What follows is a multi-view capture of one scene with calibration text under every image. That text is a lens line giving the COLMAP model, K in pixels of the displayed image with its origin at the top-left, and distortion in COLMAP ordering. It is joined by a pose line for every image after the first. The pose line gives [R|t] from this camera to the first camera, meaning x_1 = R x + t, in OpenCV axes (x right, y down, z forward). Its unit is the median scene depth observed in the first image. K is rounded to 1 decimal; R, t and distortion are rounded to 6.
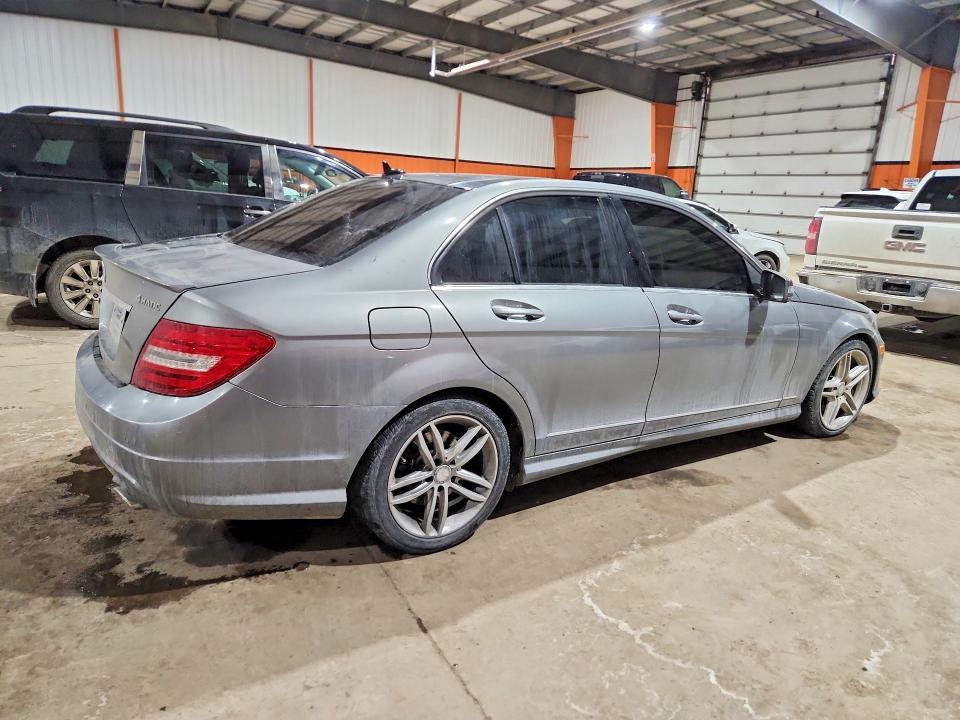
lens RADIAL K [[615.2, 0, 483.7], [0, 615.2, 357.1], [0, 0, 1]] dist [0.004796, -0.000643]
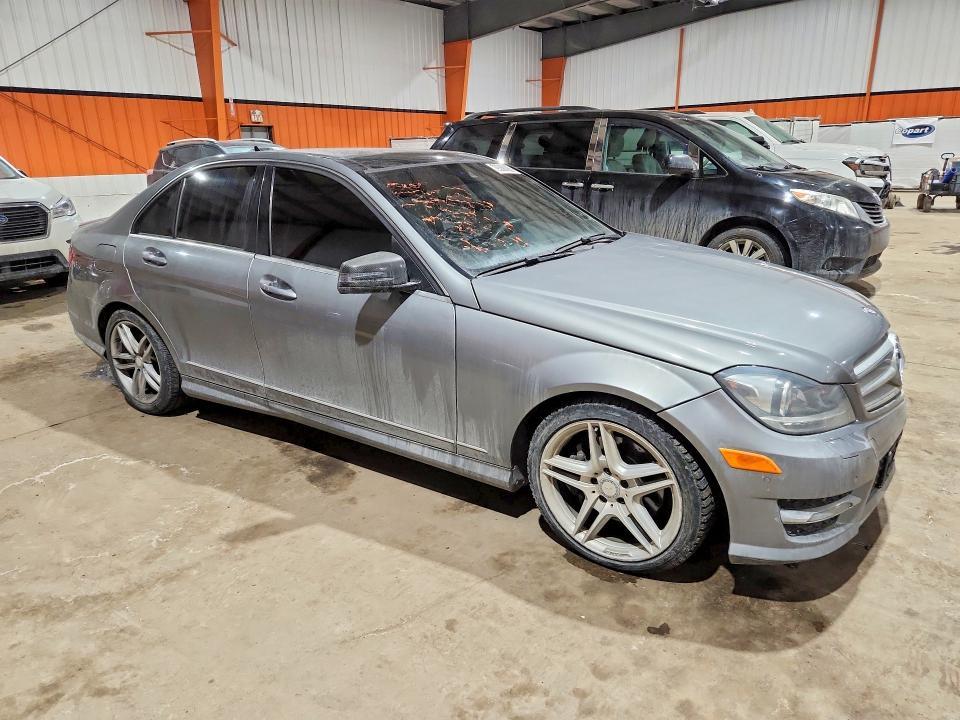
lens RADIAL K [[615.2, 0, 483.7], [0, 615.2, 357.1], [0, 0, 1]] dist [0.004796, -0.000643]
pose [[0.432629, 0.212141, -0.876258, 1.332069], [-0.189300, 0.971631, 0.141769, -0.159732], [0.881475, 0.104543, 0.460514, 0.854196]]
